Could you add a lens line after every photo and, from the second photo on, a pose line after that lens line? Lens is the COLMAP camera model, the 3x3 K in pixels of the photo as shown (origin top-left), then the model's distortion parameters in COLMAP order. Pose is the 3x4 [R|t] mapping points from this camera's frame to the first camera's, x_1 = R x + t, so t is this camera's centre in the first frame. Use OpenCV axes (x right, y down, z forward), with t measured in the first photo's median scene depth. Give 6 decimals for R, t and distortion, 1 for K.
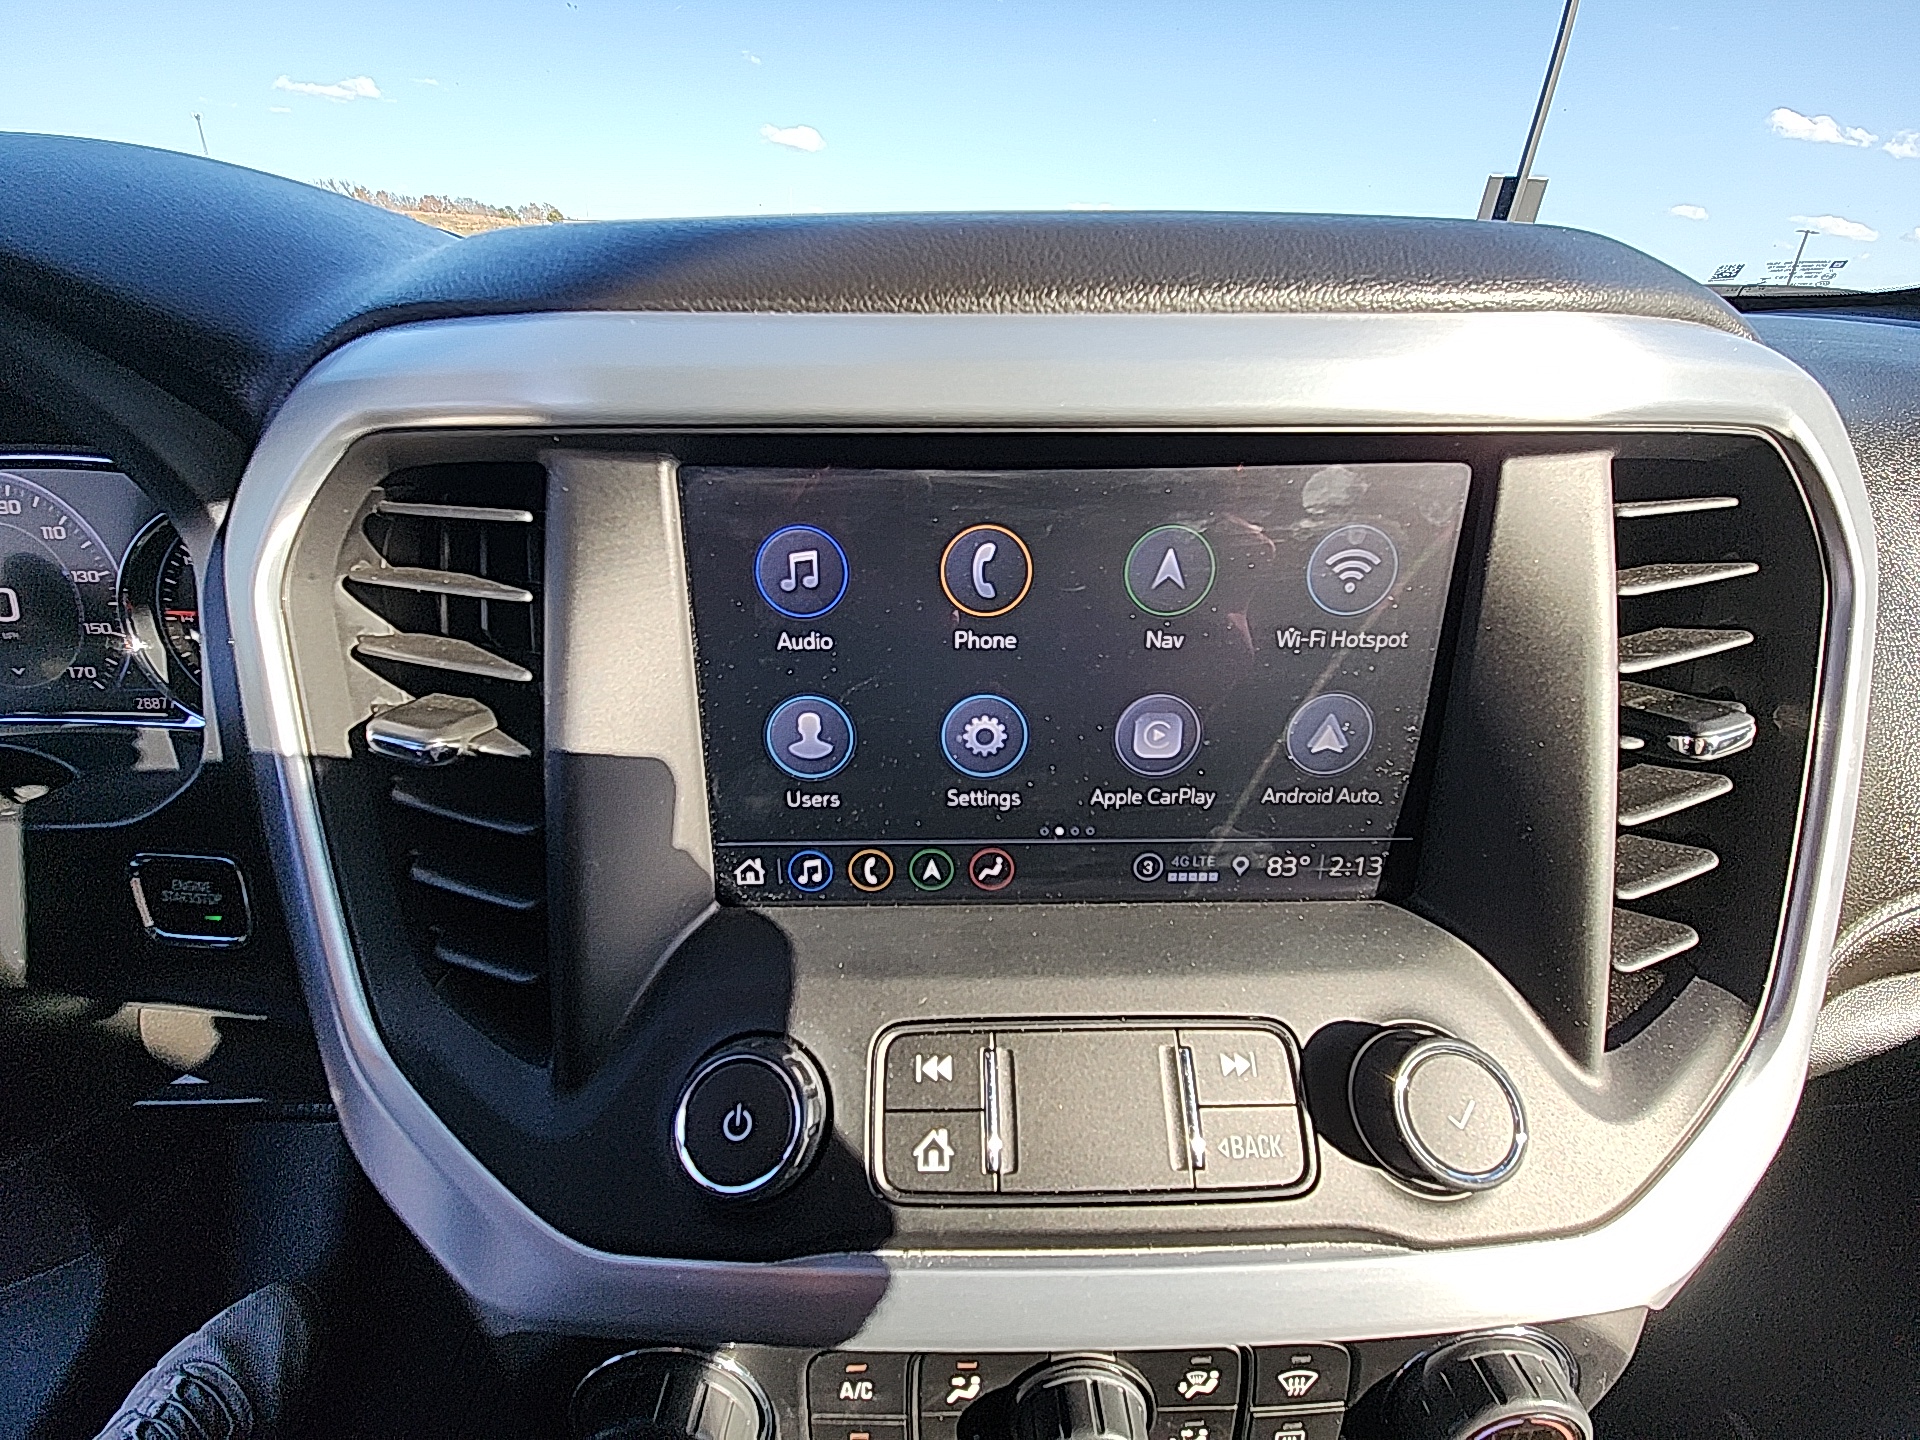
lens RADIAL K [[772.0, 0, 956.9], [0, 772.0, 699.4], [0, 0, 1]] dist [0.003543, -0.001048]
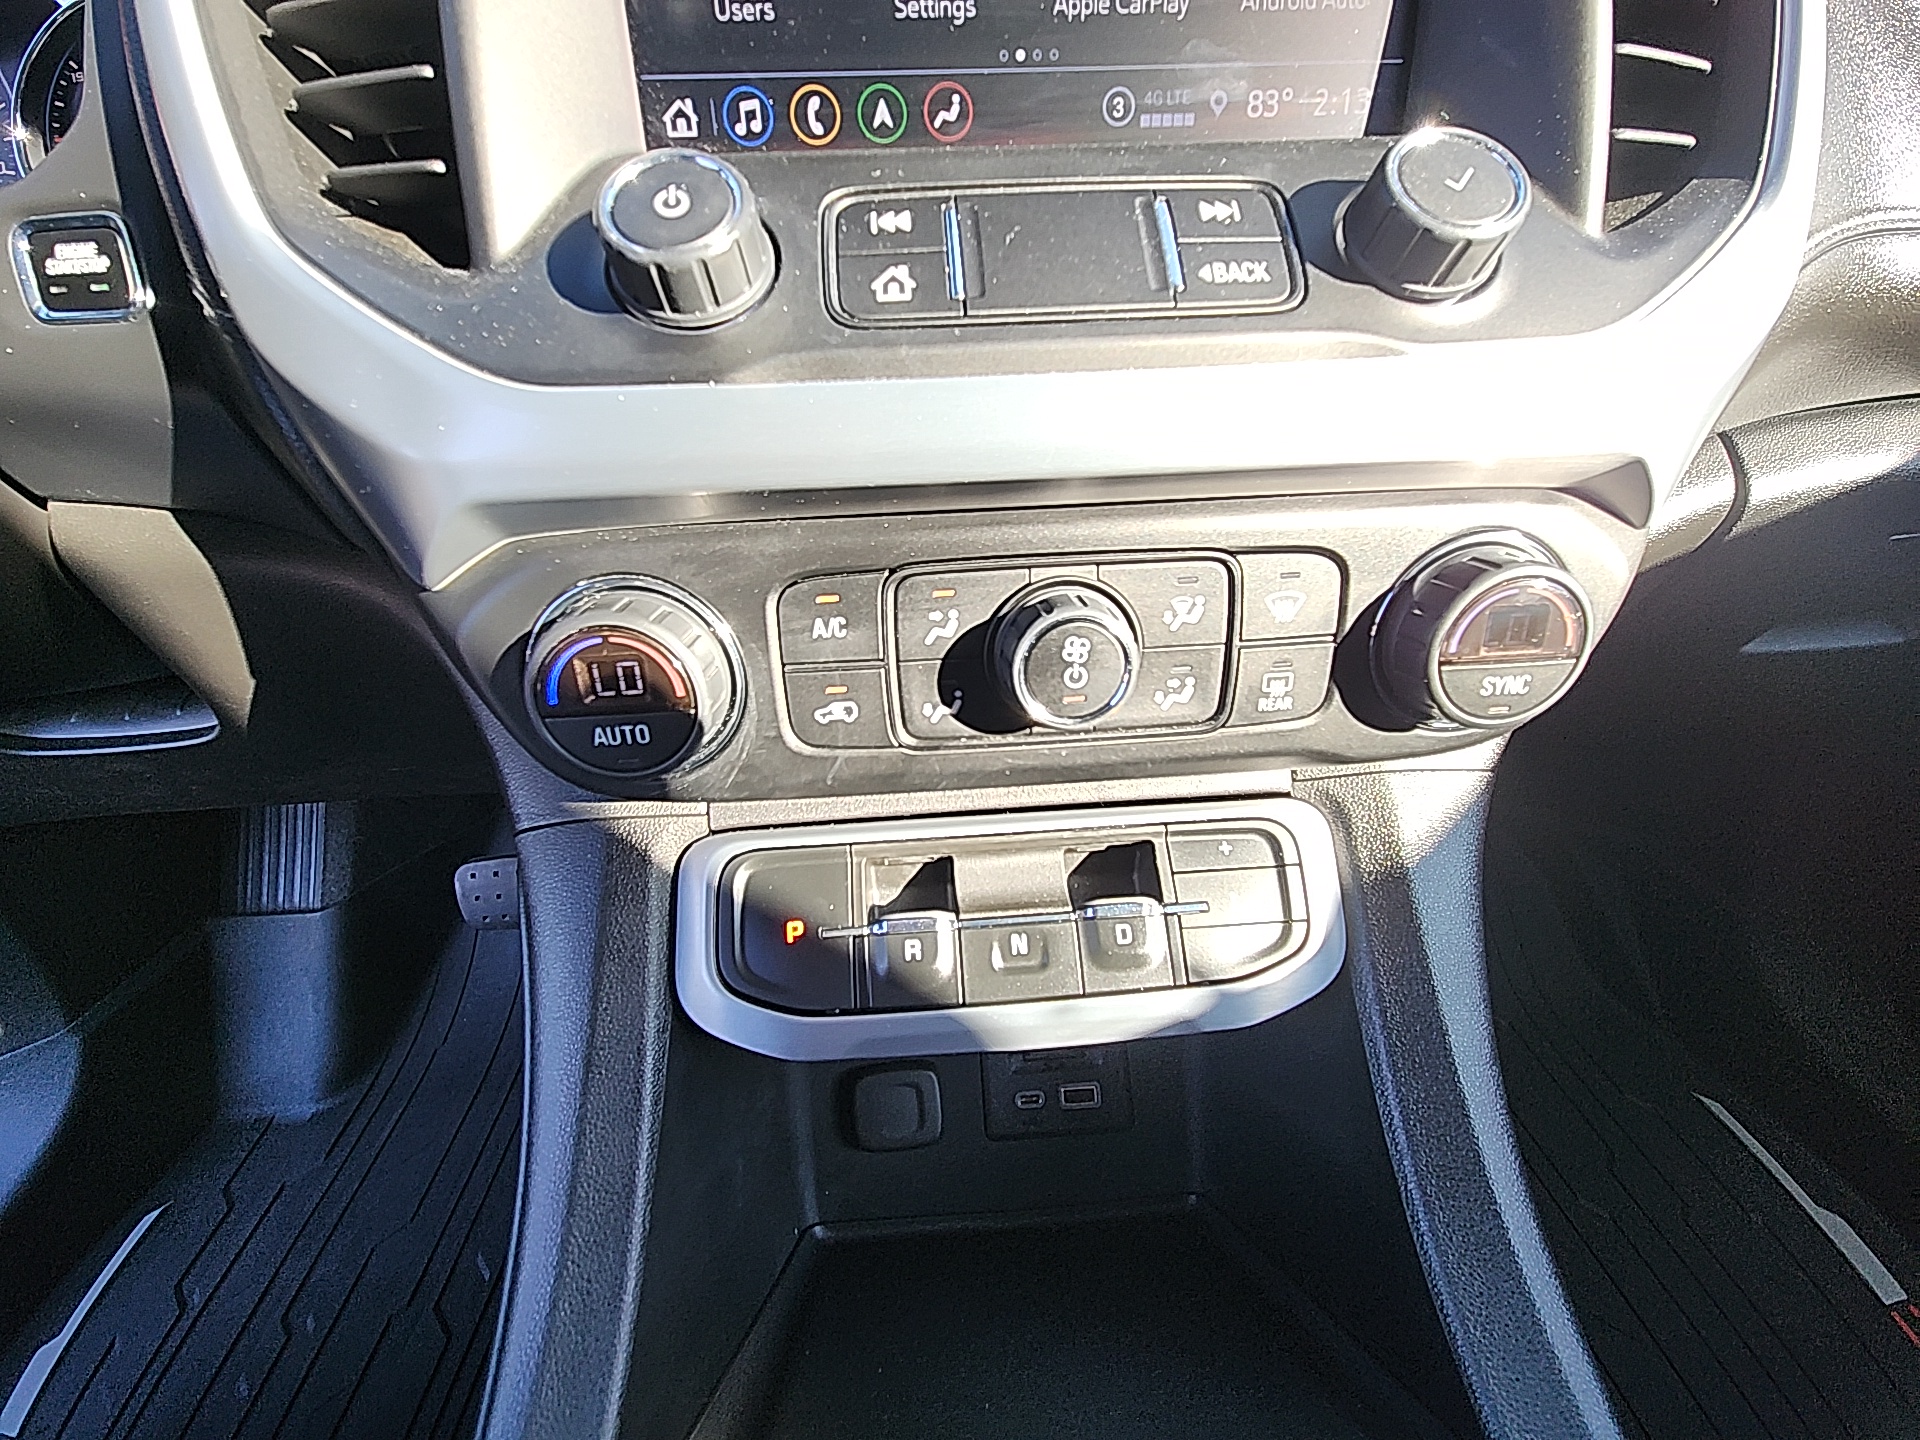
lens RADIAL K [[774.7, 0, 955.6], [0, 774.7, 696.8], [0, 0, 1]] dist [0.001193, -0.000073]
pose [[0.998508, -0.047767, 0.026471, -0.003741], [0.045445, 0.995572, 0.082292, 0.907705], [-0.030285, -0.080966, 0.996257, 0.035340]]
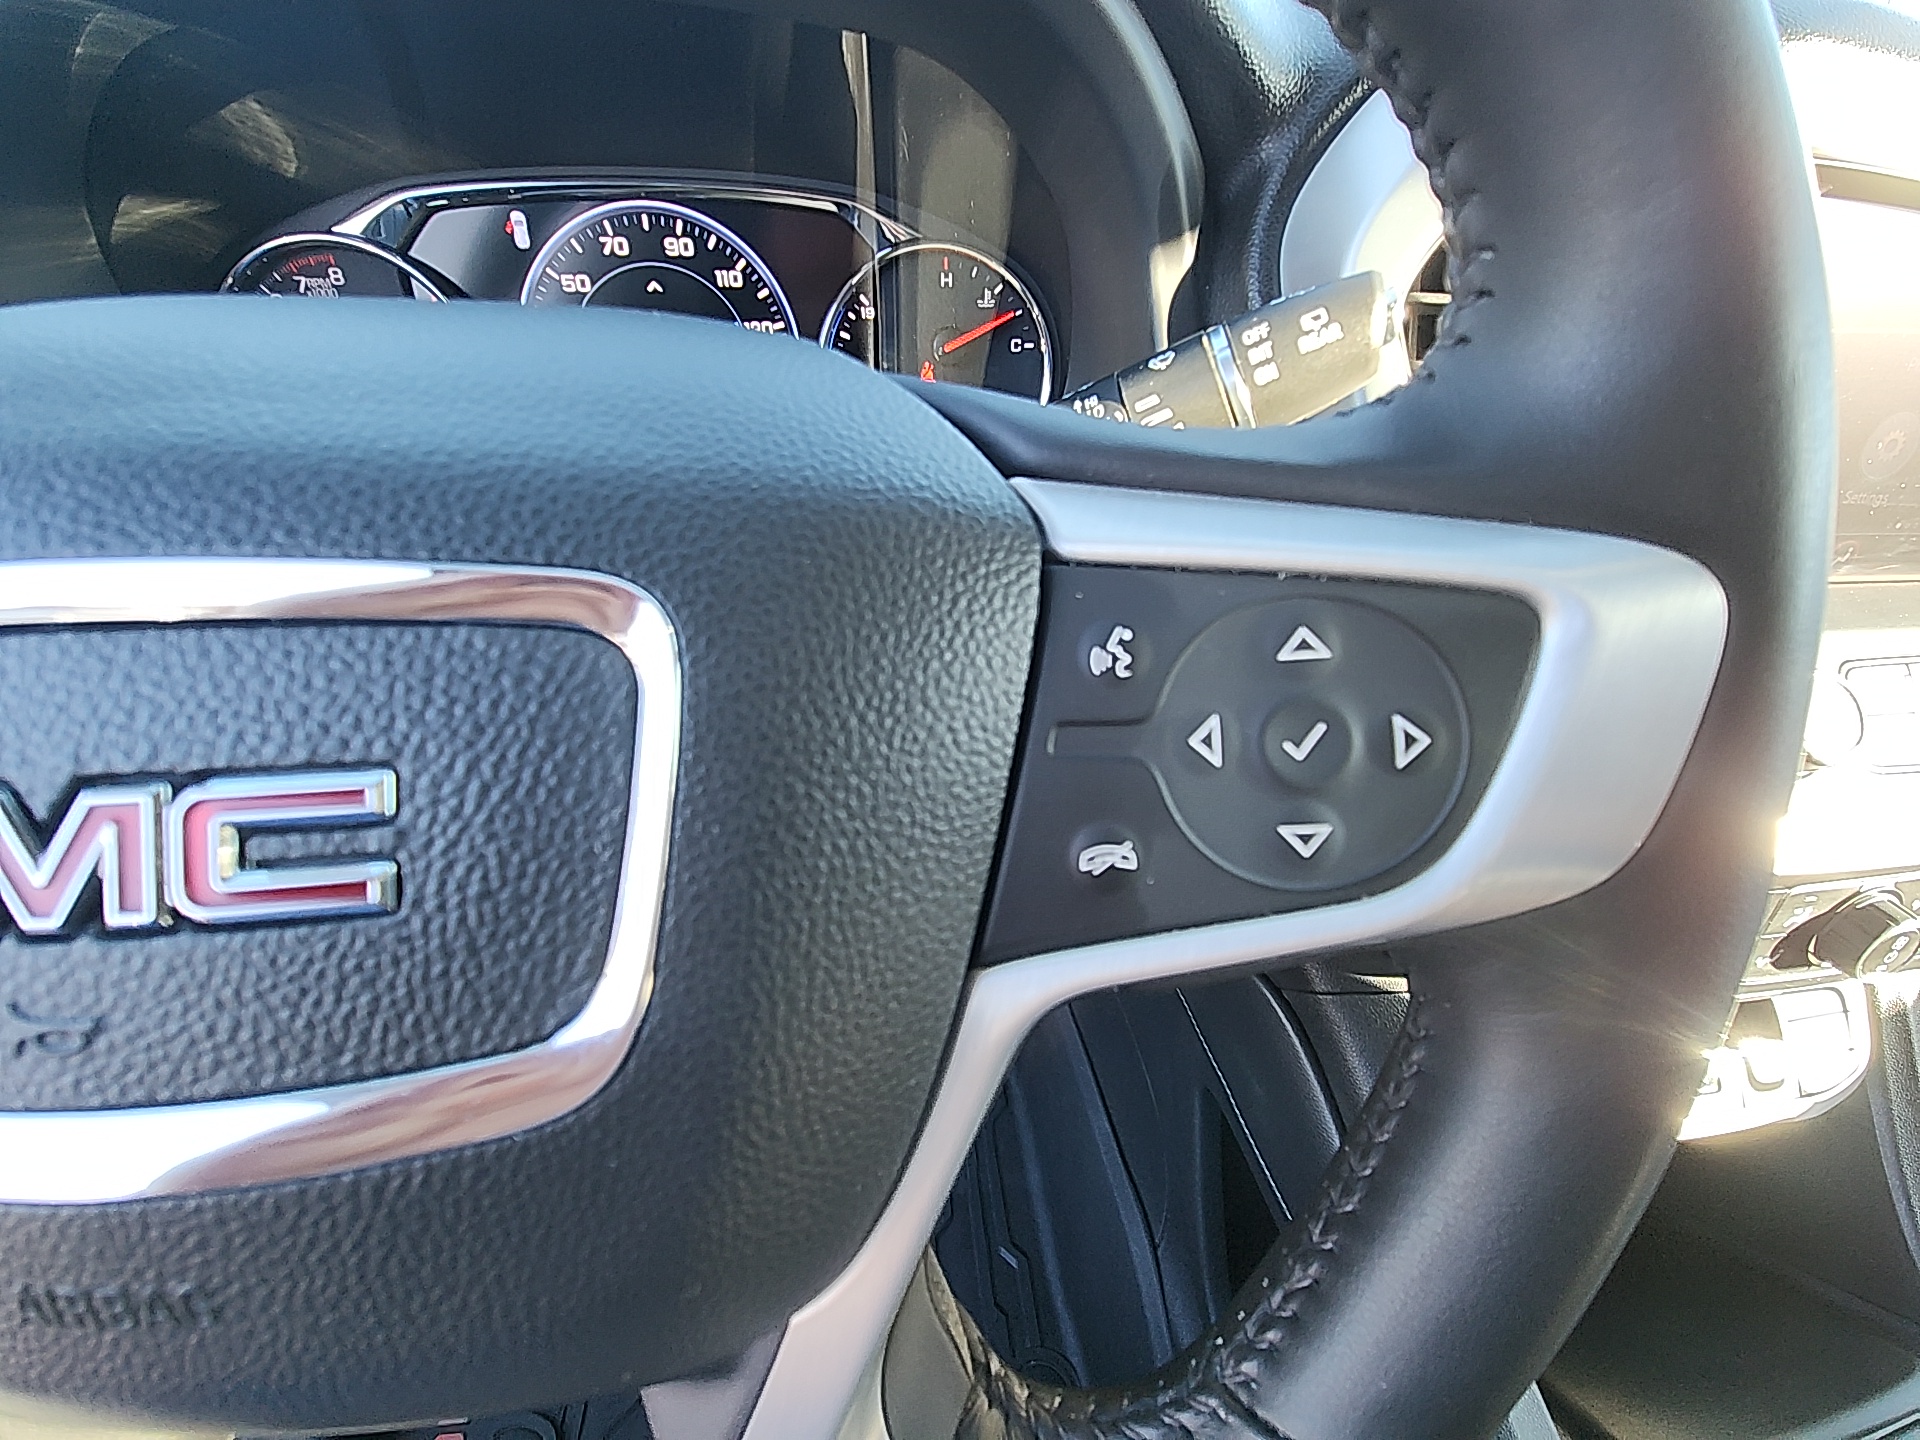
lens RADIAL K [[781.4, 0, 955.1], [0, 781.4, 697.0], [0, 0, 1]] dist [0.000861, -0.000171]
pose [[0.995783, -0.035156, 0.084737, -1.704184], [0.014927, 0.973441, 0.228452, 0.130913], [-0.090518, -0.226224, 0.969861, -0.169144]]
